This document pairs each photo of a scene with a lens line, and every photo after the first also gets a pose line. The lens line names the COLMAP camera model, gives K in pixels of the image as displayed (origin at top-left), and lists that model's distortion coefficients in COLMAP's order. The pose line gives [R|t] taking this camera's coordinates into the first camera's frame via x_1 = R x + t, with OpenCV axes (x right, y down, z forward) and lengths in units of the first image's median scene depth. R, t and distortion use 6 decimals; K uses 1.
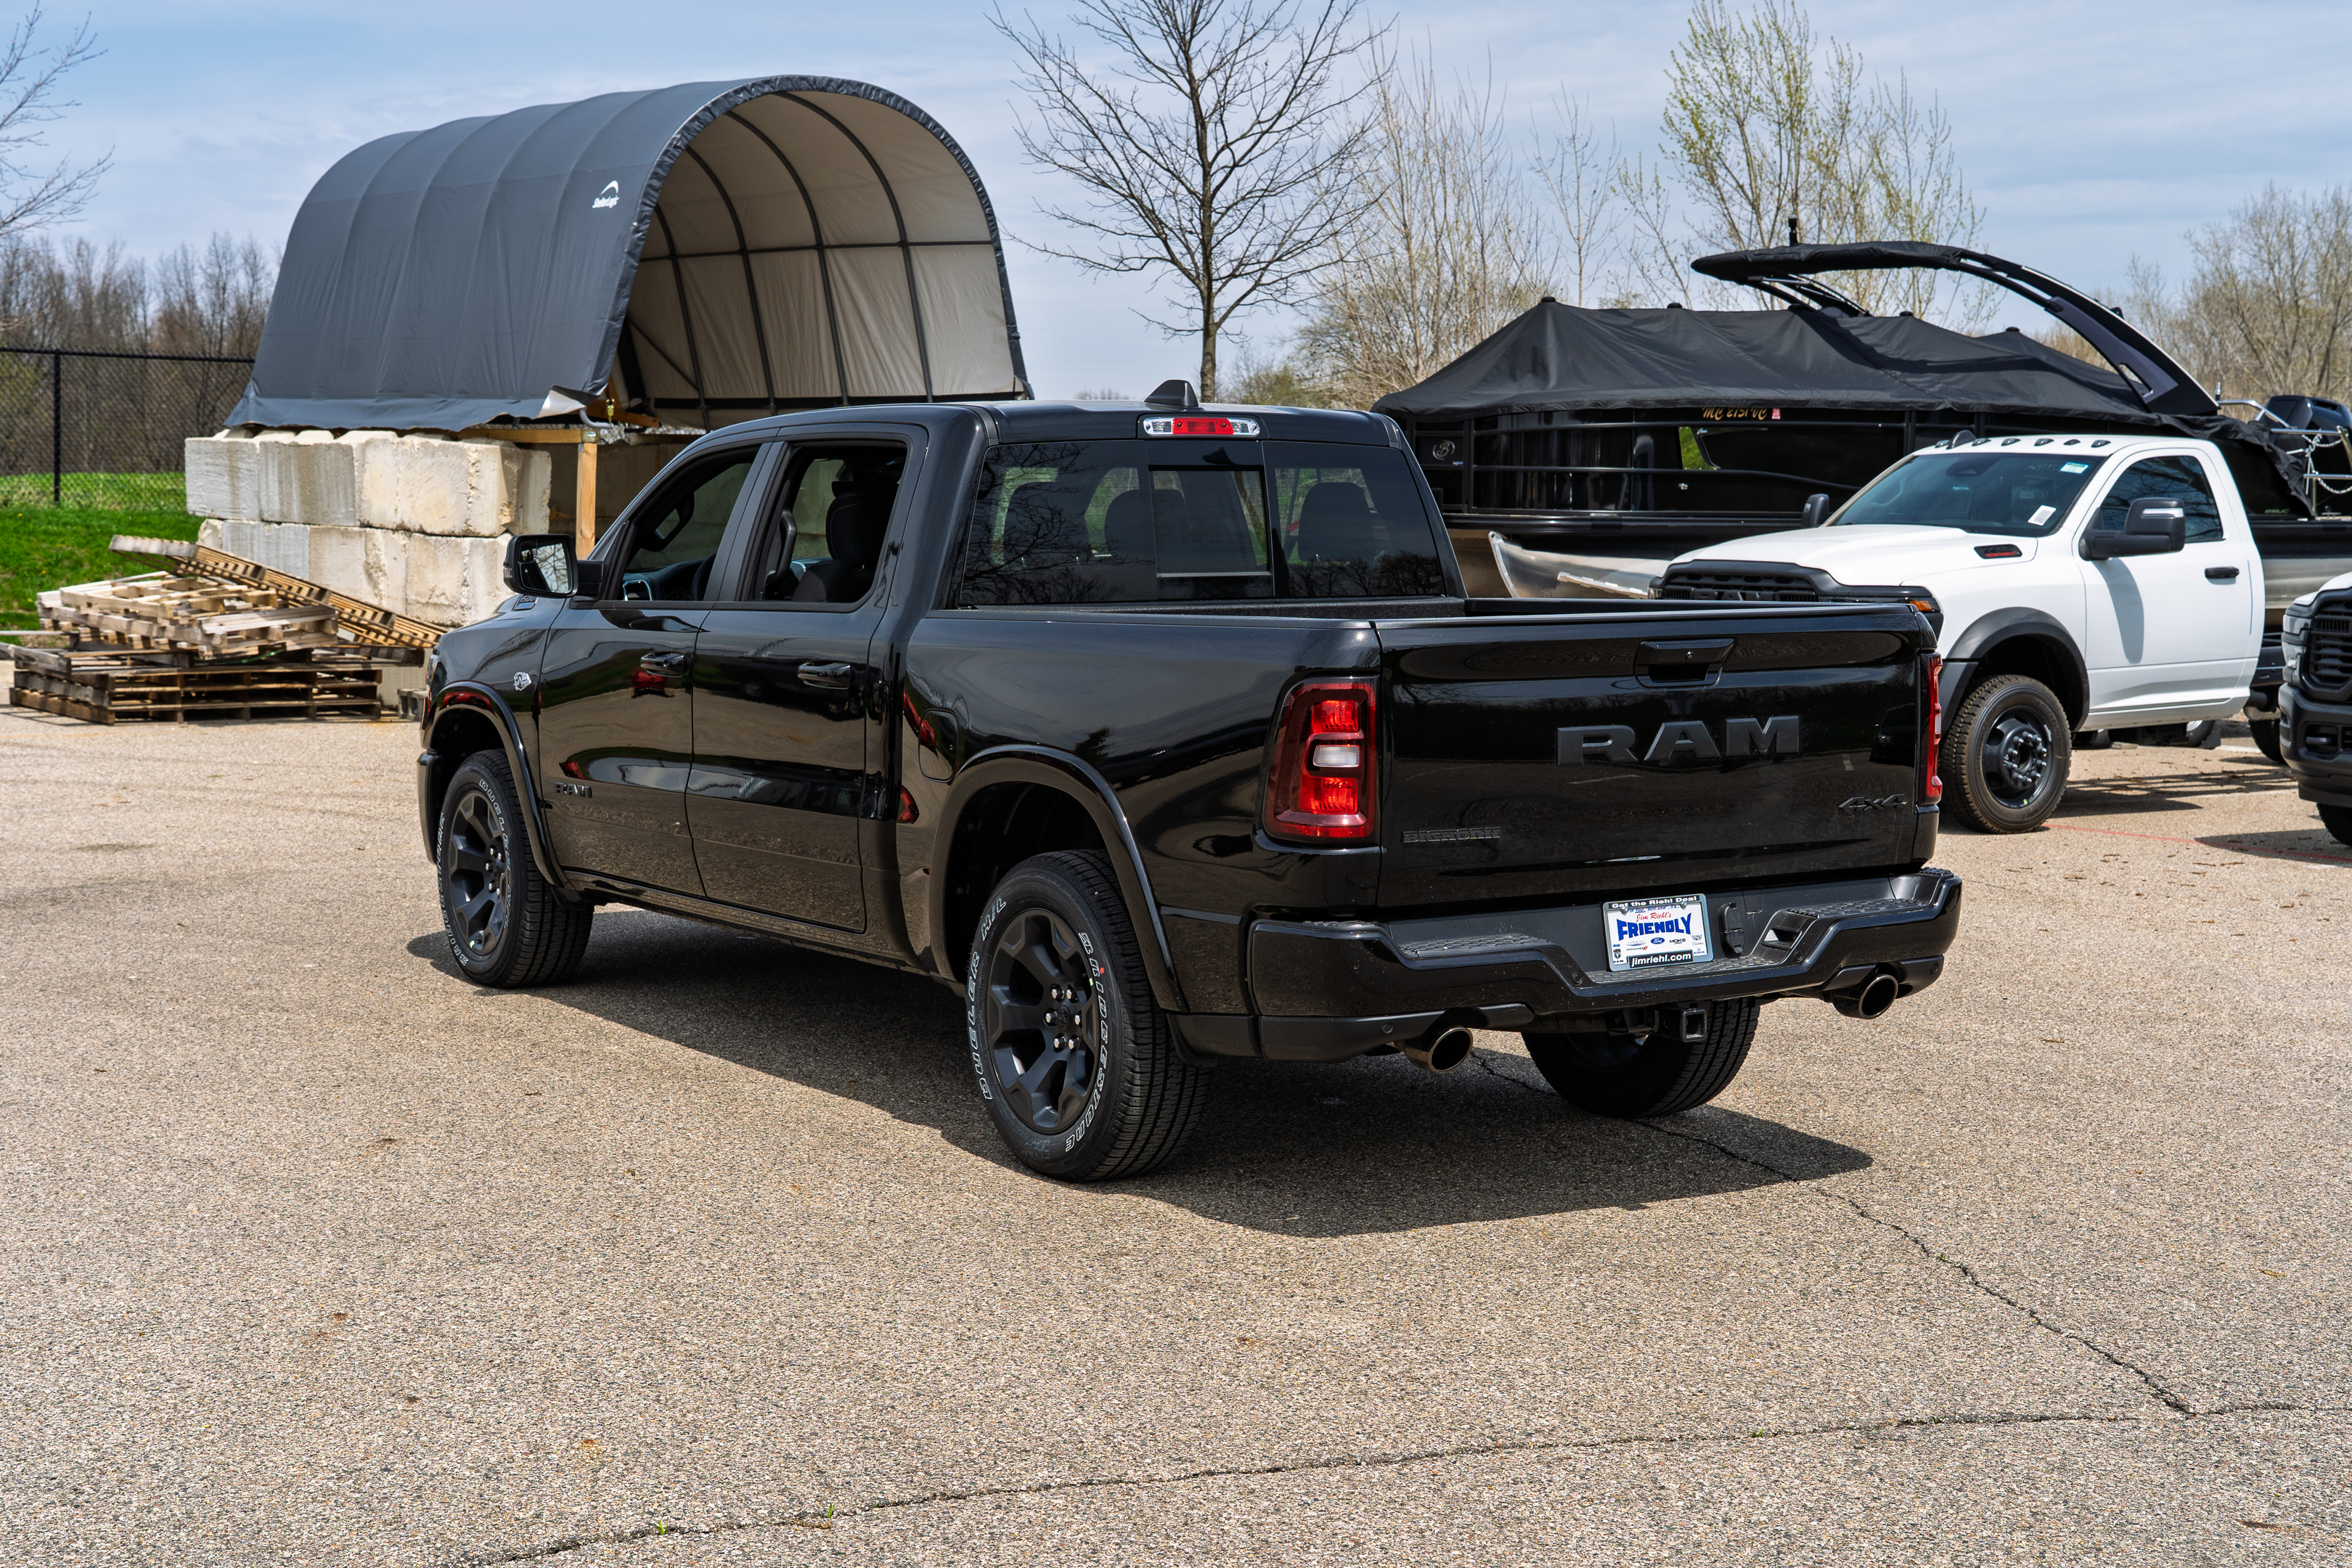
lens RADIAL K [[3433.2, 0, 1176.0], [0, 3433.2, 784.0], [0, 0, 1]] dist [0.027862, 0.123182]
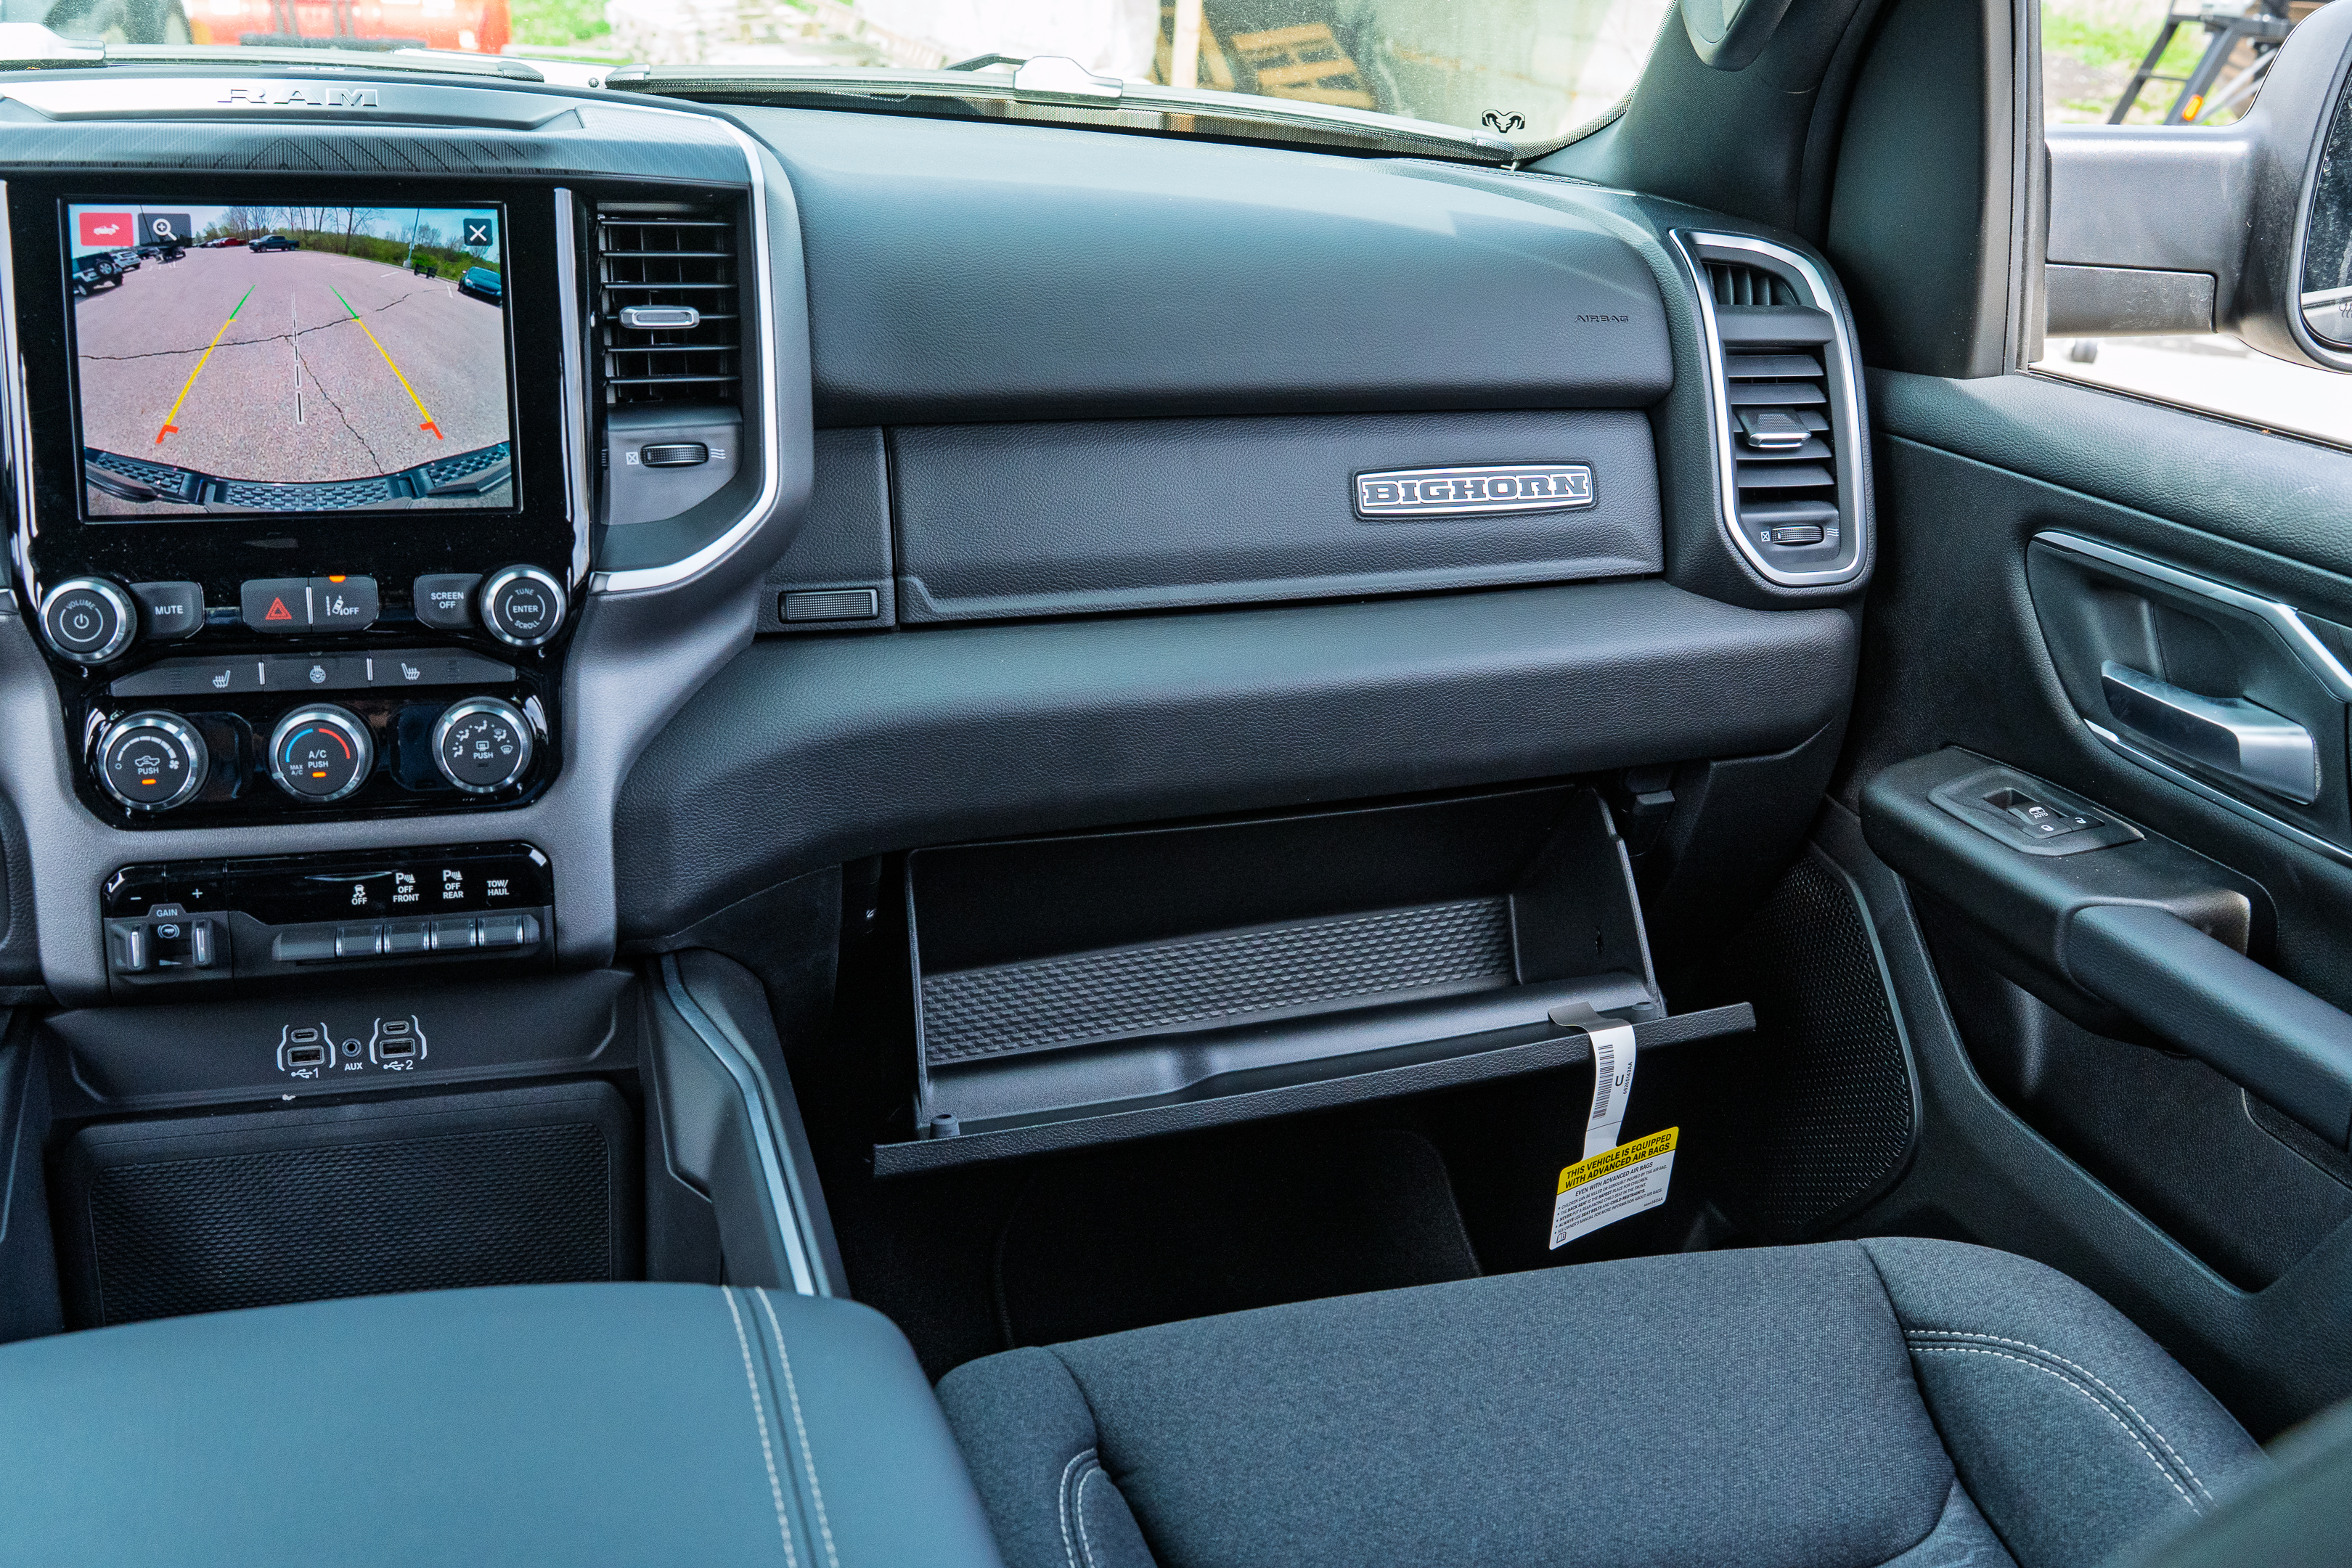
lens RADIAL K [[2357.6, 0, 1171.8], [0, 2357.6, 764.5], [0, 0, 1]] dist [-0.002601, -0.001055]
pose [[0.958042, 0.136616, -0.251977, -0.042965], [-0.071008, 0.964824, 0.253127, -0.076643], [0.277694, -0.224614, 0.934042, 1.081800]]
